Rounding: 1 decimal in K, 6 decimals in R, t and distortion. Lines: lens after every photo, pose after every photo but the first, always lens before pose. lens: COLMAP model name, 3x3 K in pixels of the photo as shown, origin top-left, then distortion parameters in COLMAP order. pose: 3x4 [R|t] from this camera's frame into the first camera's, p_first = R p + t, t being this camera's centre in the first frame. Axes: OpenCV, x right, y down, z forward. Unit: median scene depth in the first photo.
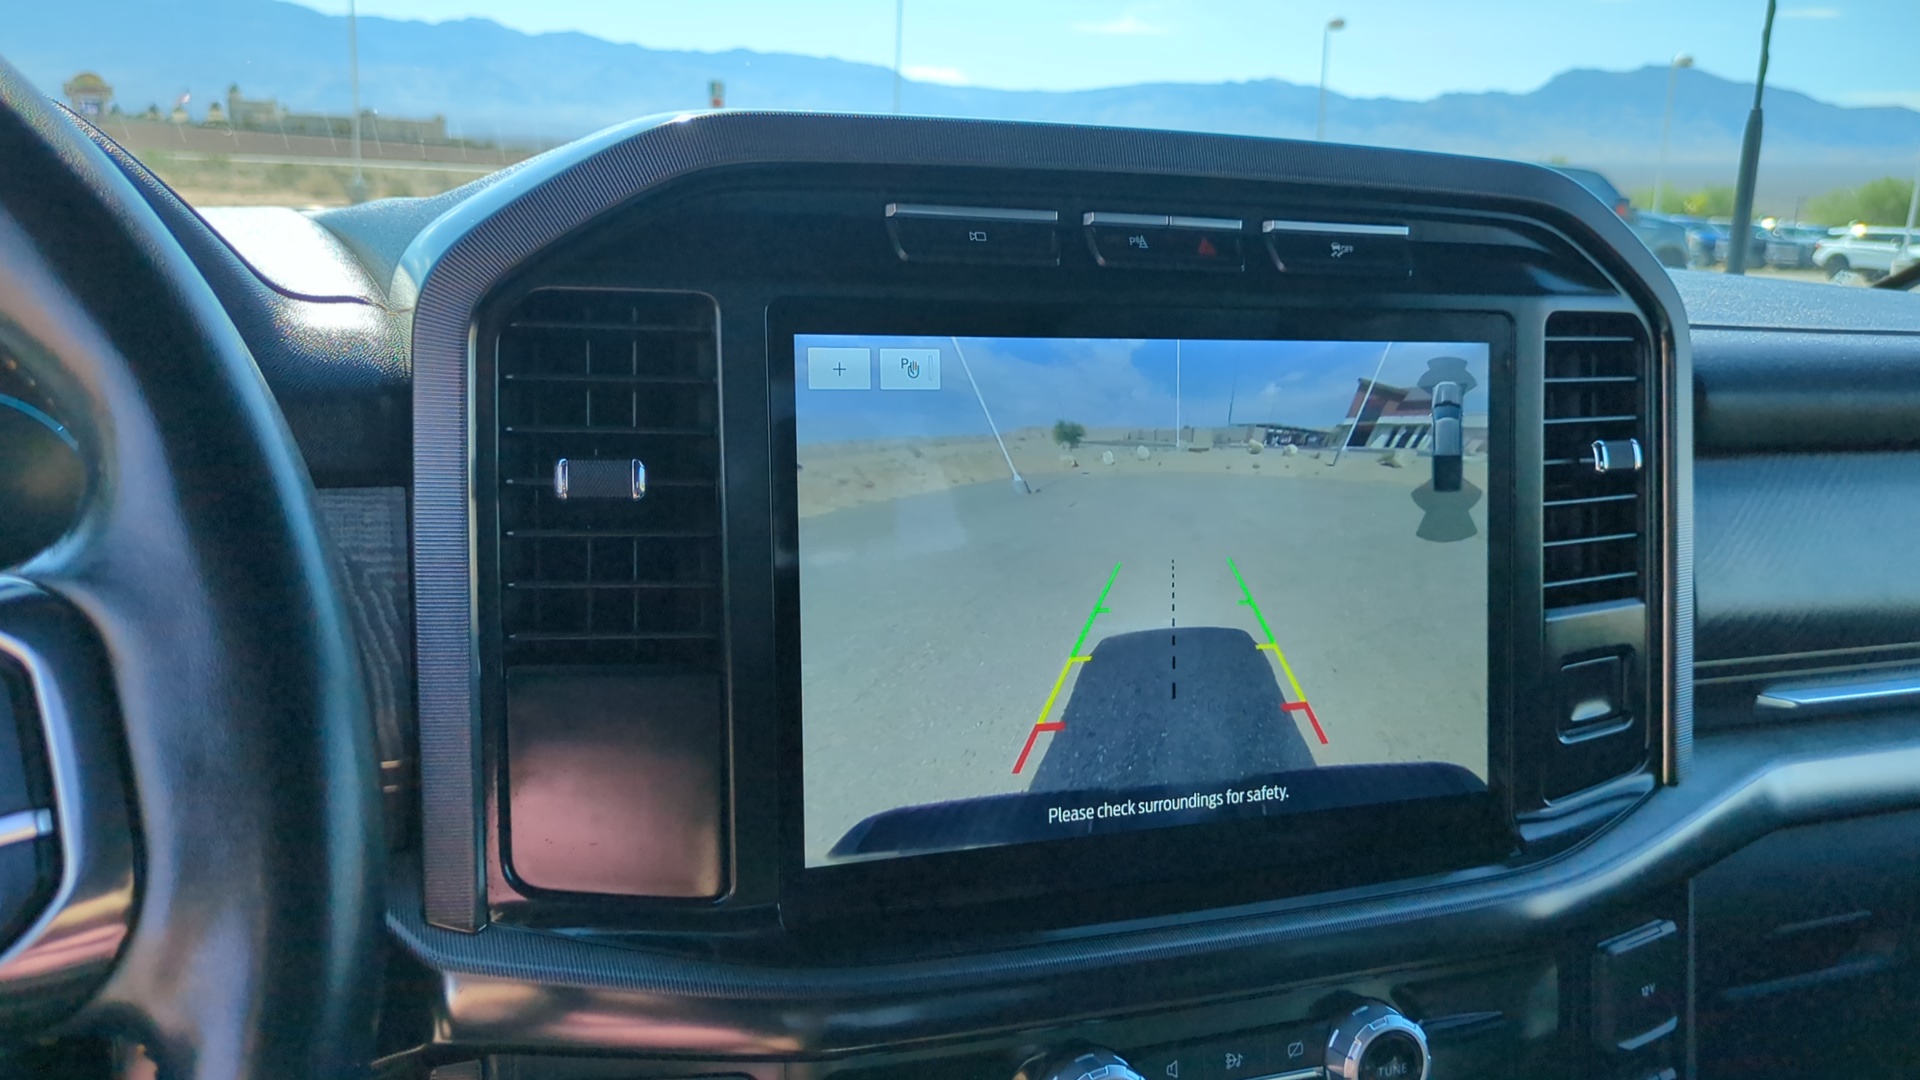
lens RADIAL K [[1643.6, 0, 974.2], [0, 1643.6, 546.9], [0, 0, 1]] dist [0.055483, -0.078872]
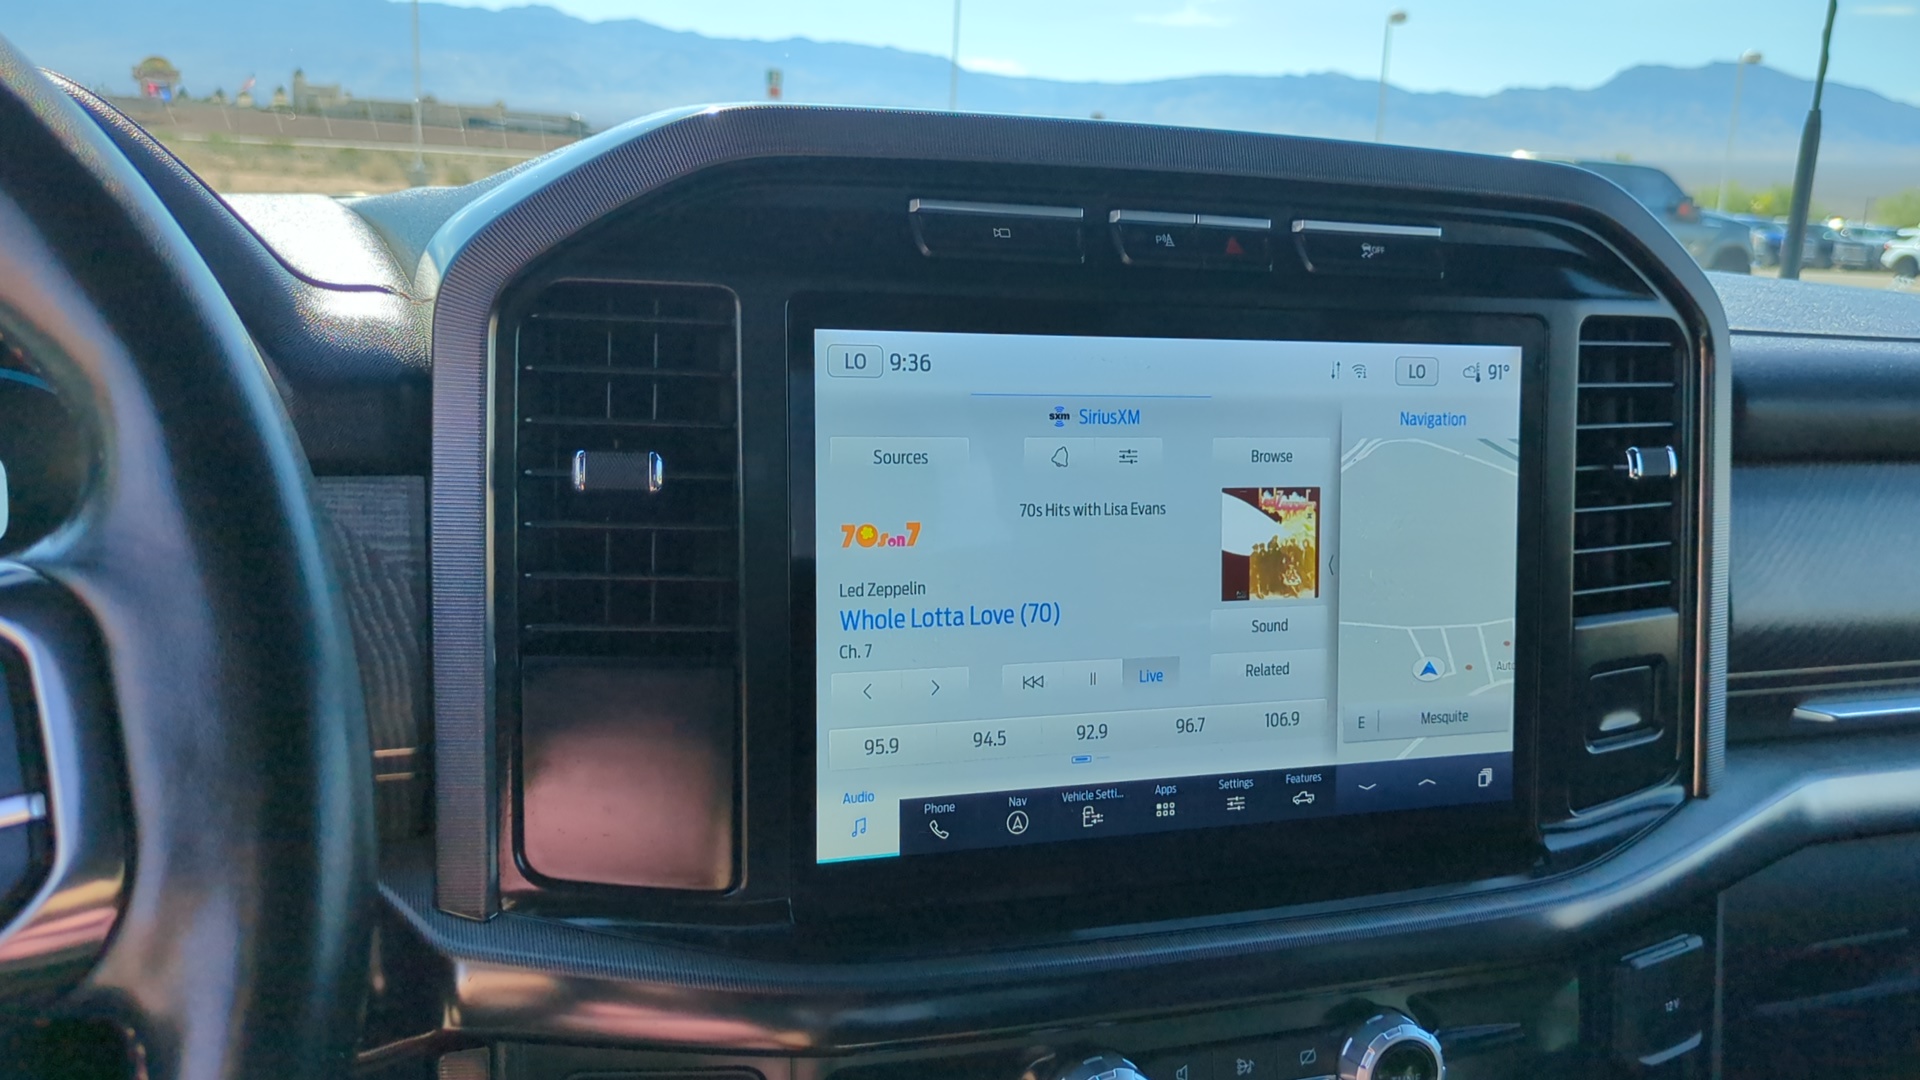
lens RADIAL K [[1643.6, 0, 976.6], [0, 1643.6, 546.3], [0, 0, 1]] dist [0.055483, -0.078872]
pose [[0.999446, 0.017342, -0.028394, 0.017111], [-0.017202, 0.999839, 0.005156, -0.003723], [0.028479, -0.004665, 0.999584, 0.003908]]
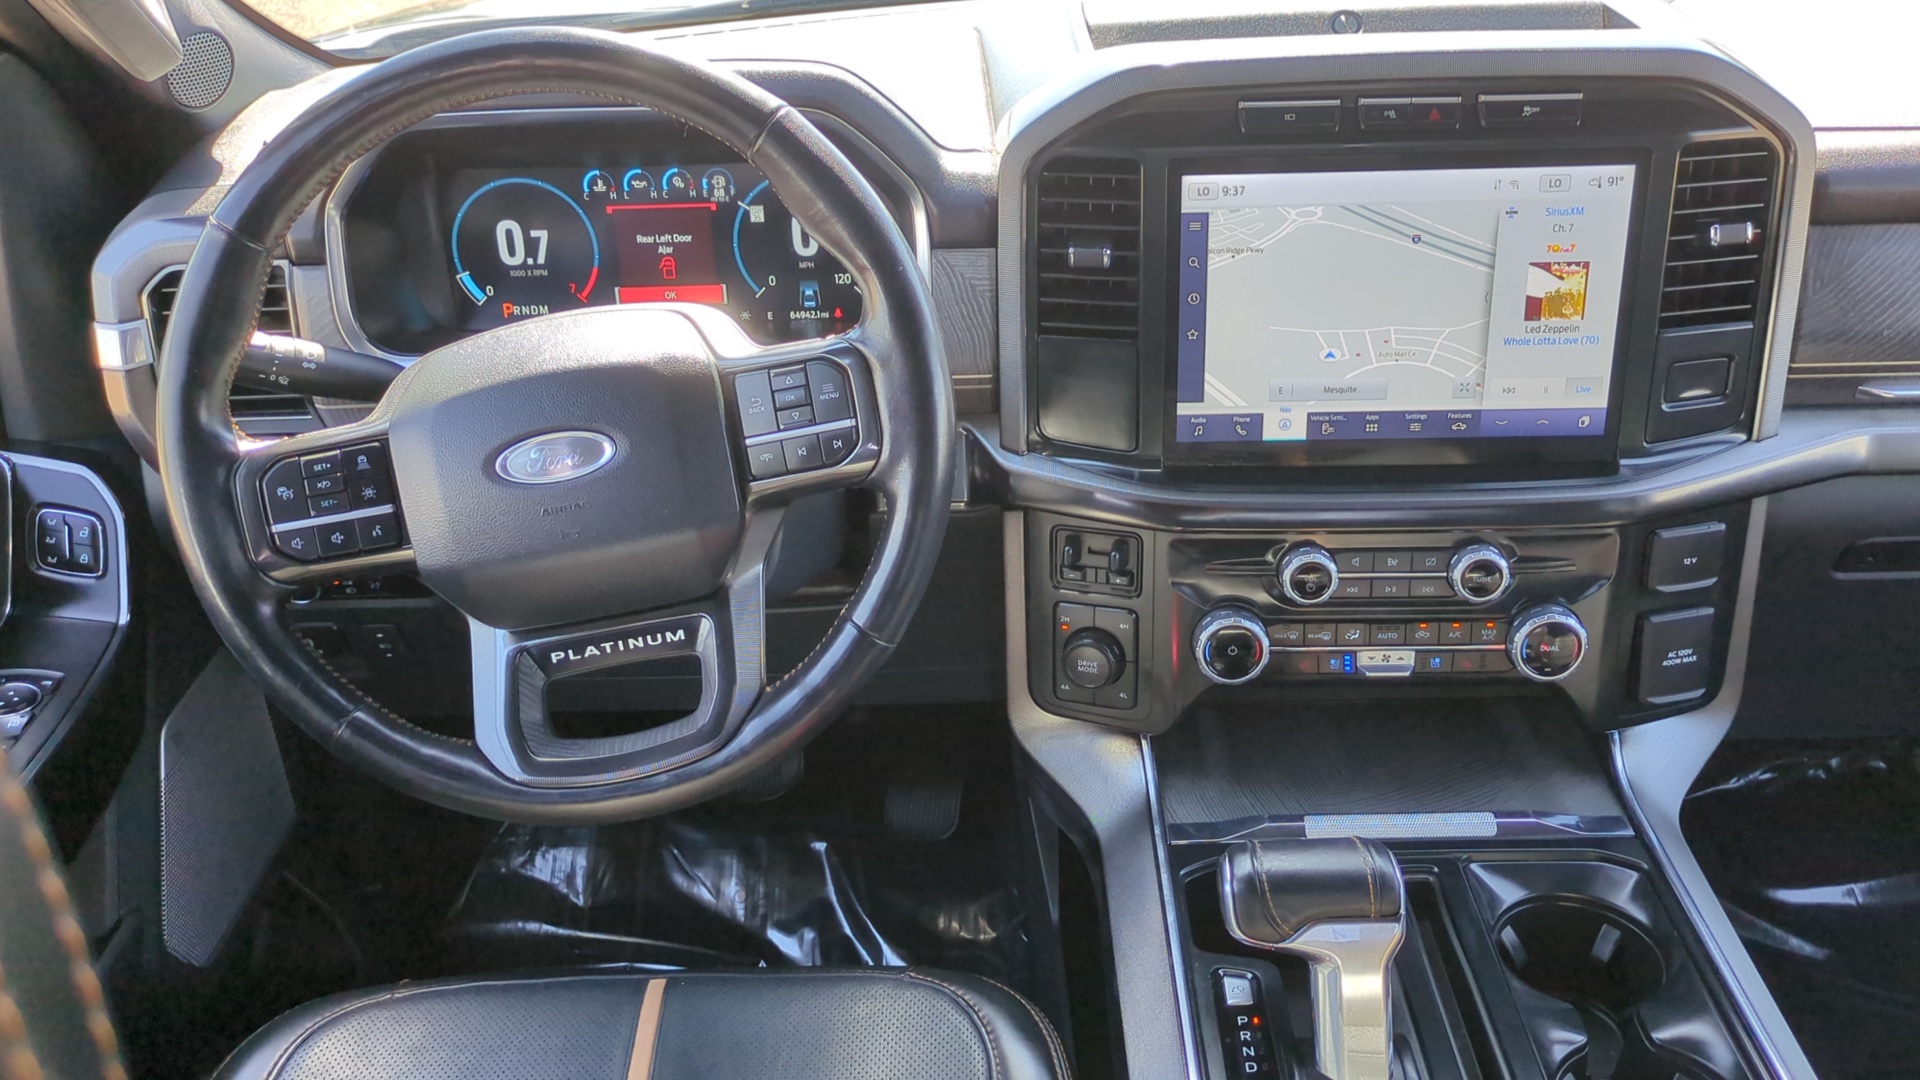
lens RADIAL K [[1643.6, 0, 987.8], [0, 1643.6, 531.7], [0, 0, 1]] dist [0.055483, -0.078872]
pose [[0.913536, 0.137307, -0.382882, 0.418056], [-0.014124, 0.951442, 0.307503, -0.280484], [0.406513, -0.275507, 0.871116, -0.781516]]
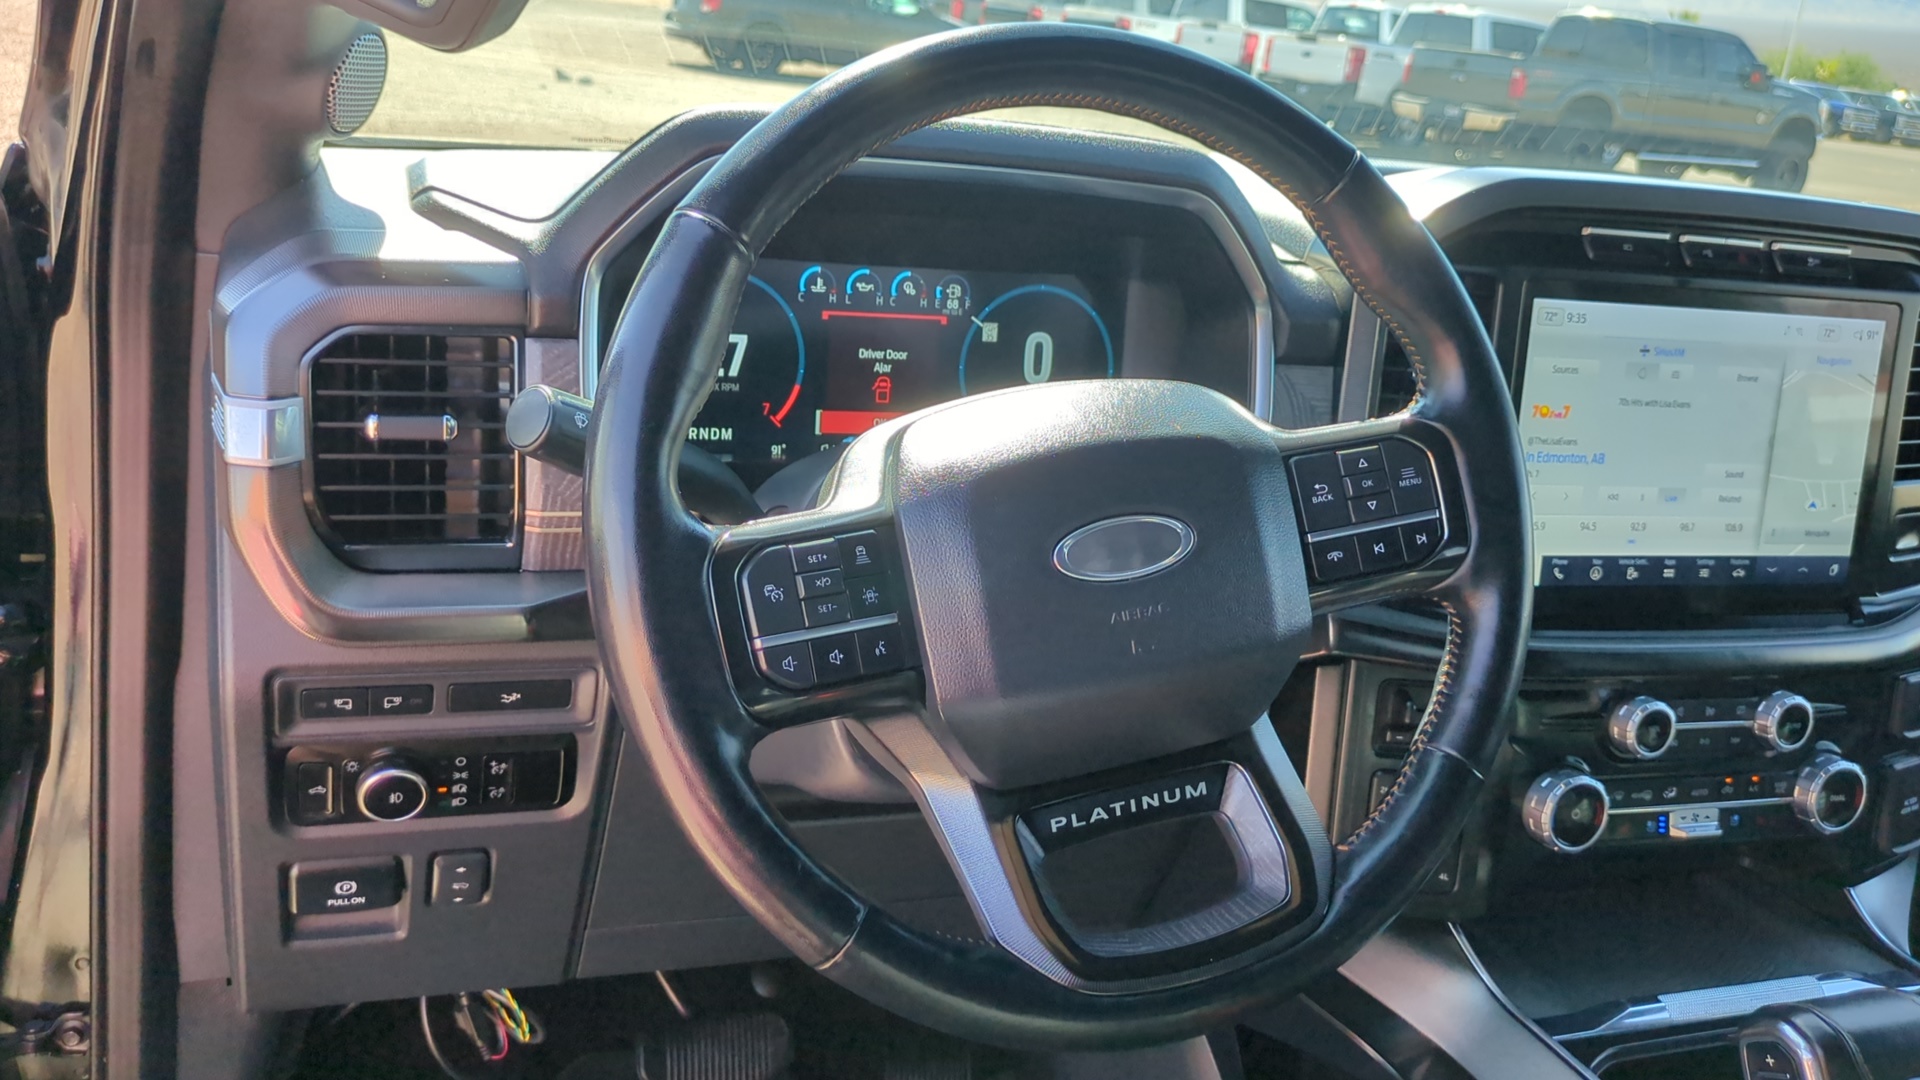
lens RADIAL K [[1643.6, 0, 974.3], [0, 1643.6, 531.5], [0, 0, 1]] dist [0.055483, -0.078872]
pose [[0.995730, 0.086515, -0.032204, -0.562556], [-0.082750, 0.991127, 0.104020, -0.009701], [0.040917, -0.100911, 0.994054, -0.770356]]
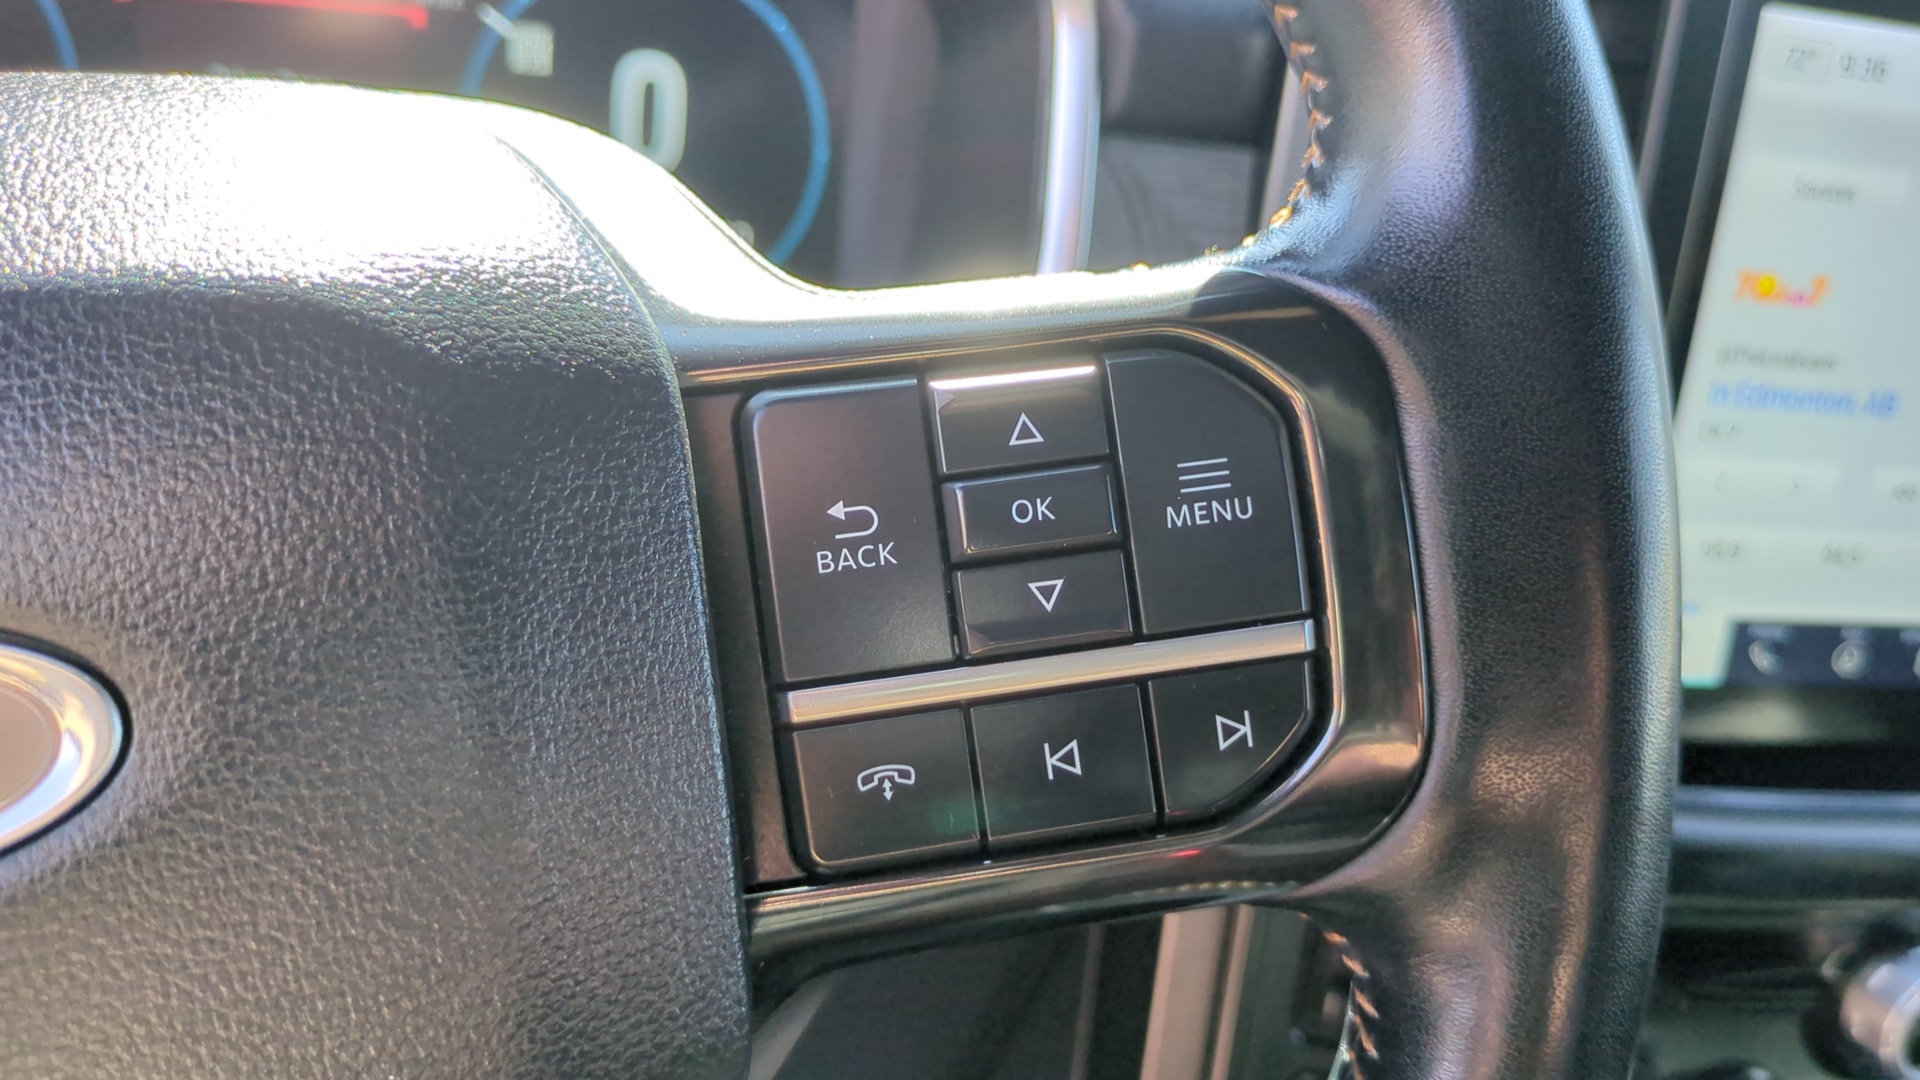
lens RADIAL K [[1643.6, 0, 974.0], [0, 1643.6, 533.4], [0, 0, 1]] dist [0.055483, -0.078872]
pose [[0.979987, 0.155701, -0.124025, -0.287792], [-0.129158, 0.971449, 0.199011, 0.000560], [0.151470, -0.179009, 0.972118, 0.141631]]
